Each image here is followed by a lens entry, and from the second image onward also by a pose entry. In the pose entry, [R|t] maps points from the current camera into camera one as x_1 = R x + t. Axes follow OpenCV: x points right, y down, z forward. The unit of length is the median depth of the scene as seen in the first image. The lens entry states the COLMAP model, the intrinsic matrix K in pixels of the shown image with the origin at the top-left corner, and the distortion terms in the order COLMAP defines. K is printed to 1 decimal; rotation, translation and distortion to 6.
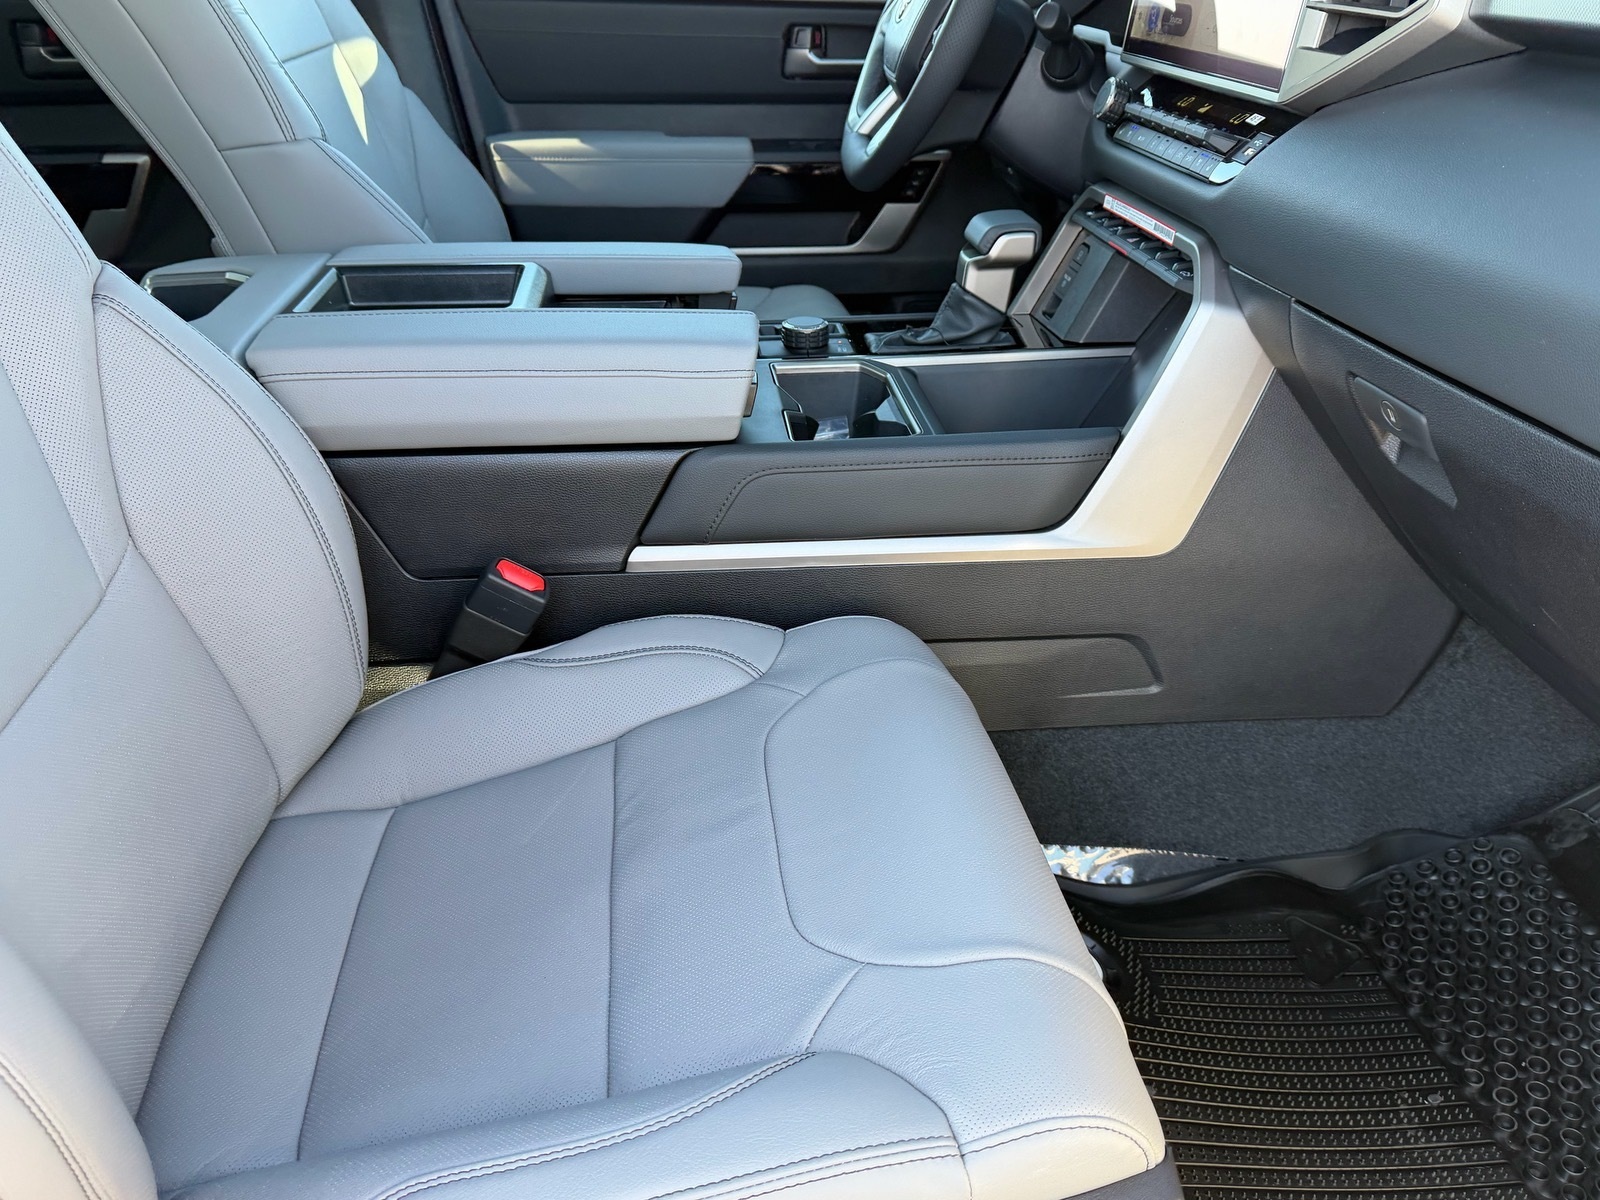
lens RADIAL K [[1275.1, 0, 803.6], [0, 1275.1, 612.8], [0, 0, 1]] dist [0.130579, -0.269138]
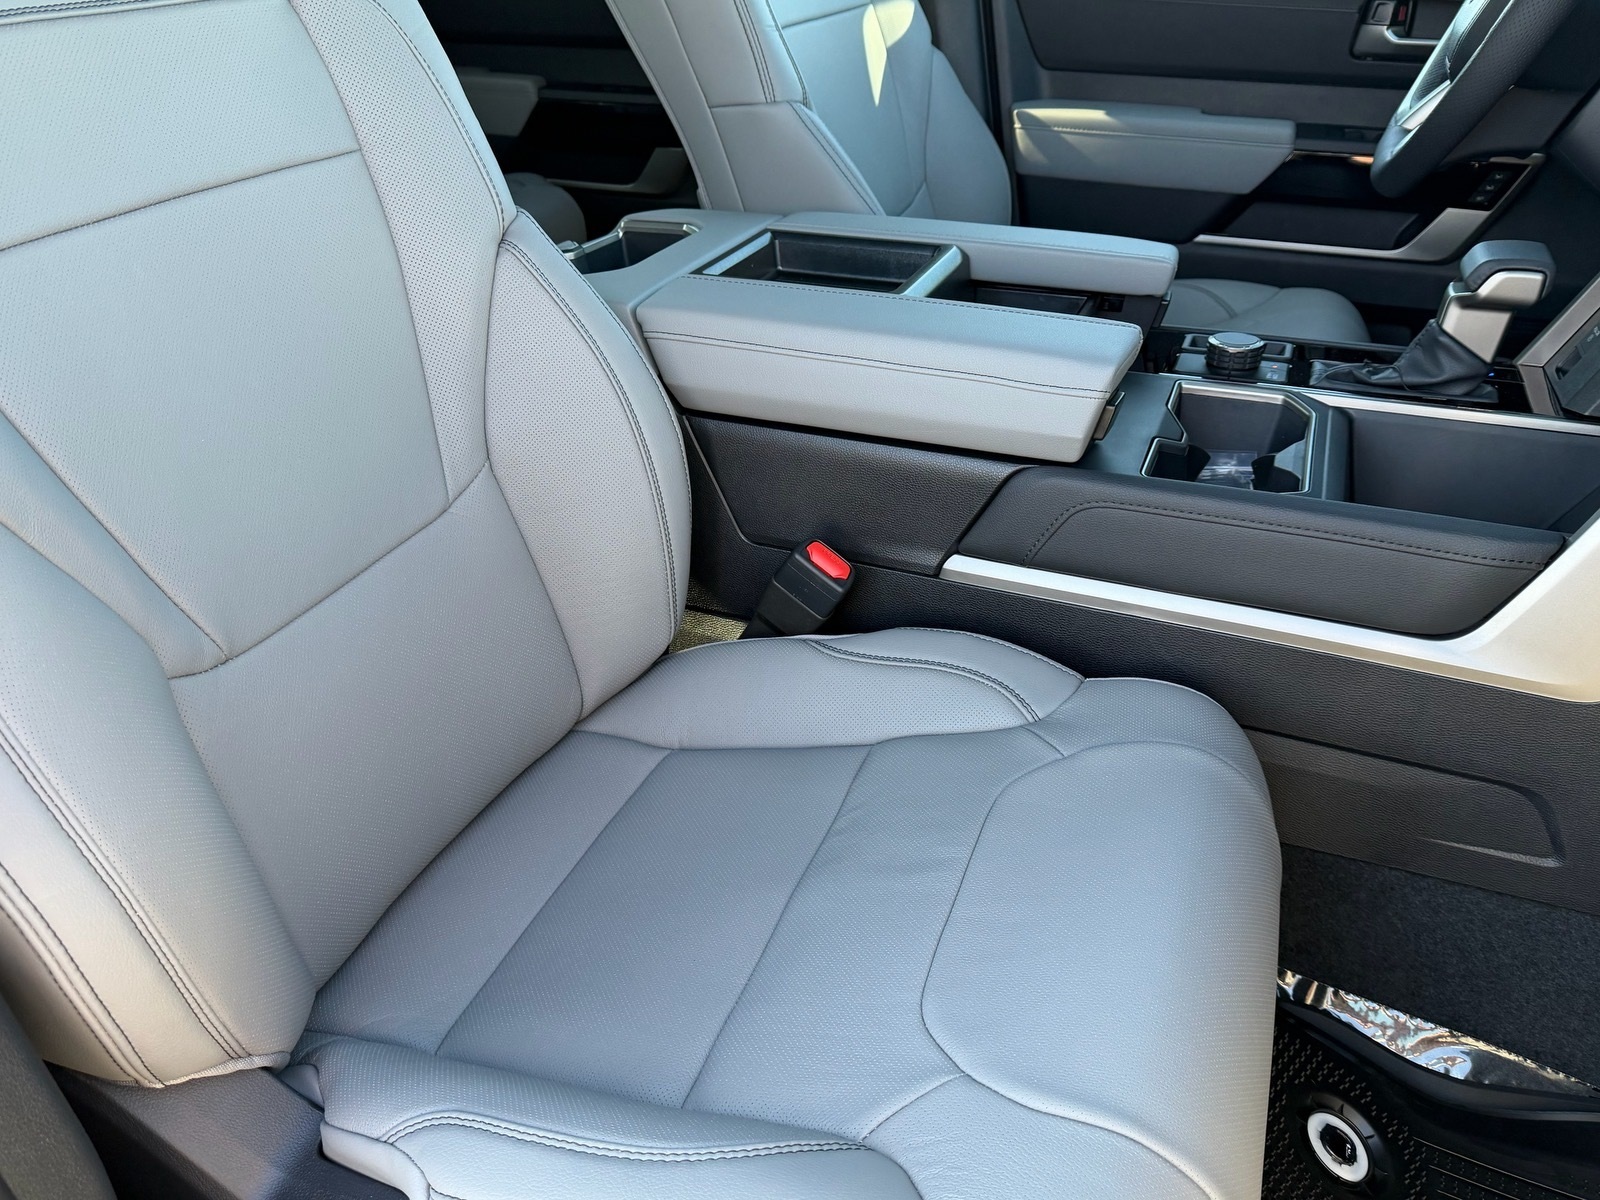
lens RADIAL K [[1273.6, 0, 778.3], [0, 1273.6, 603.0], [0, 0, 1]] dist [0.096924, -0.171977]
pose [[0.881145, 0.224032, -0.416405, 0.143508], [-0.211376, 0.974372, 0.076939, -0.055743], [0.422971, 0.020223, 0.905918, 0.071792]]
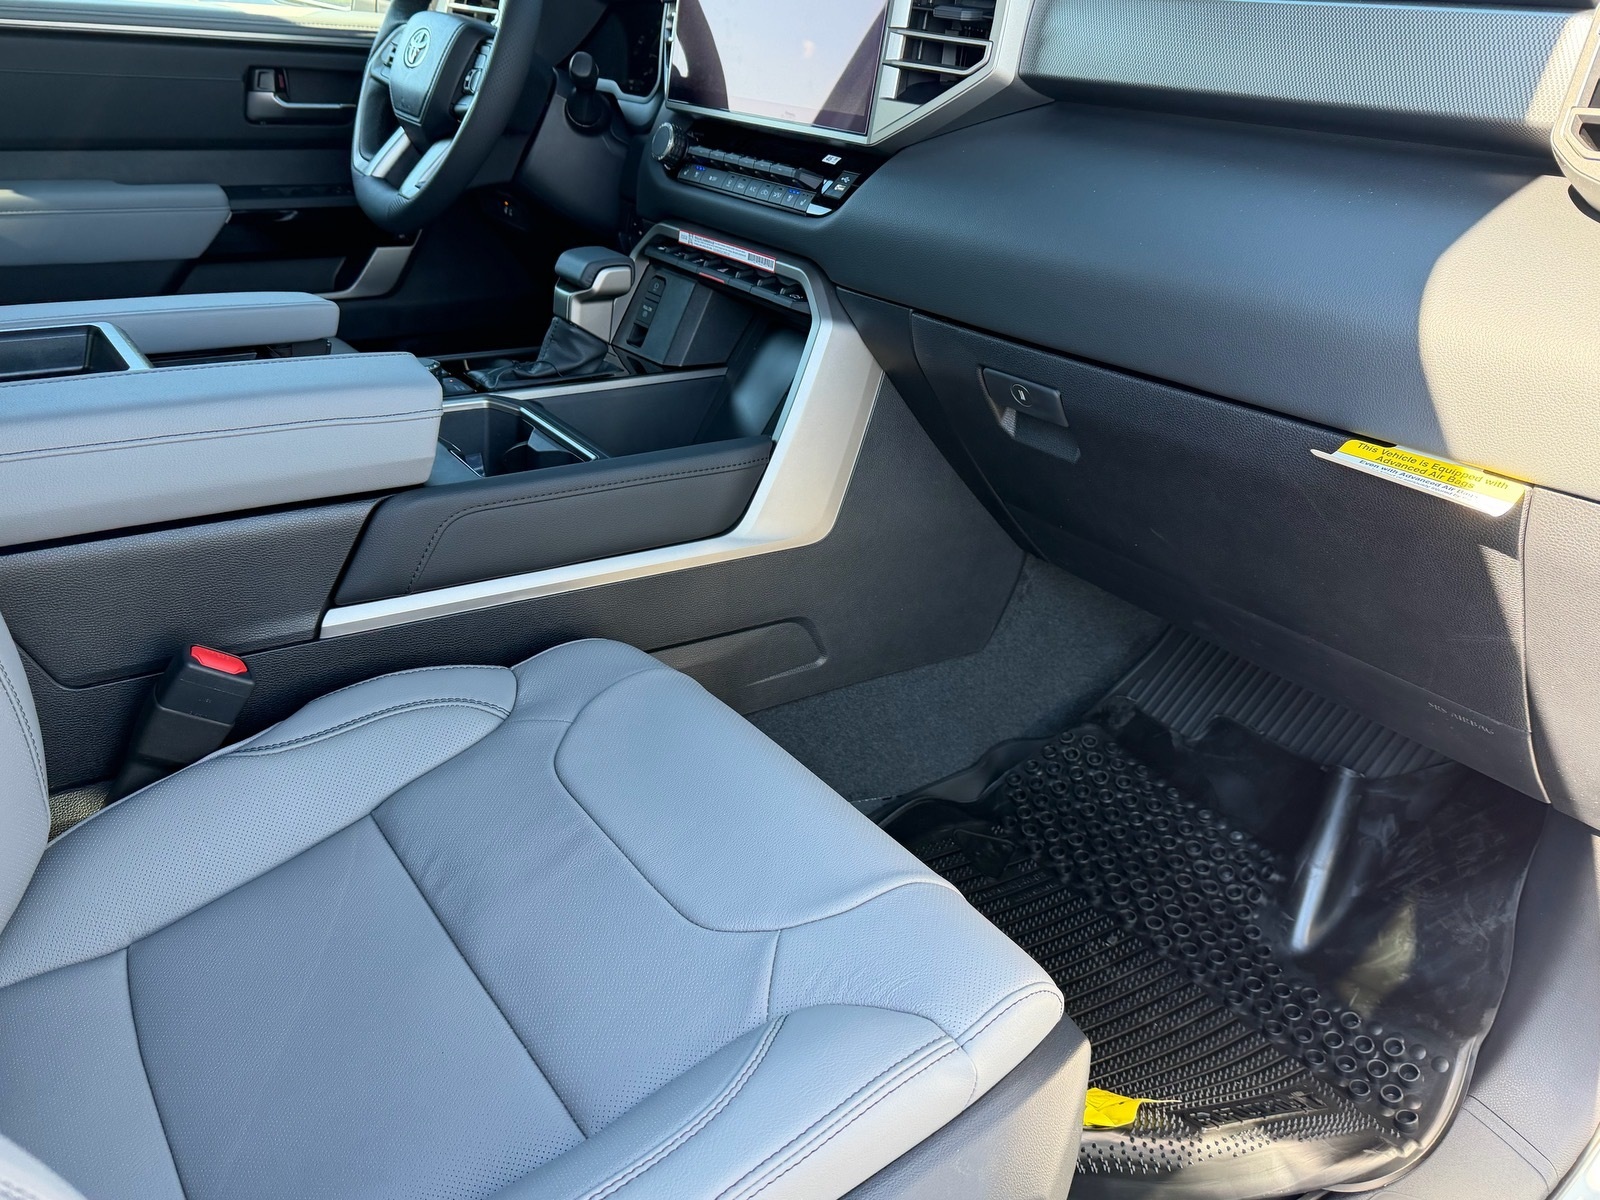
lens RADIAL K [[1264.5, 0, 826.1], [0, 1264.5, 599.5], [0, 0, 1]] dist [0.150862, -0.305346]
pose [[0.870501, -0.160901, 0.465123, -0.224430], [0.179743, 0.983706, 0.003898, 0.001826], [-0.458171, 0.080210, 0.885238, 0.010543]]
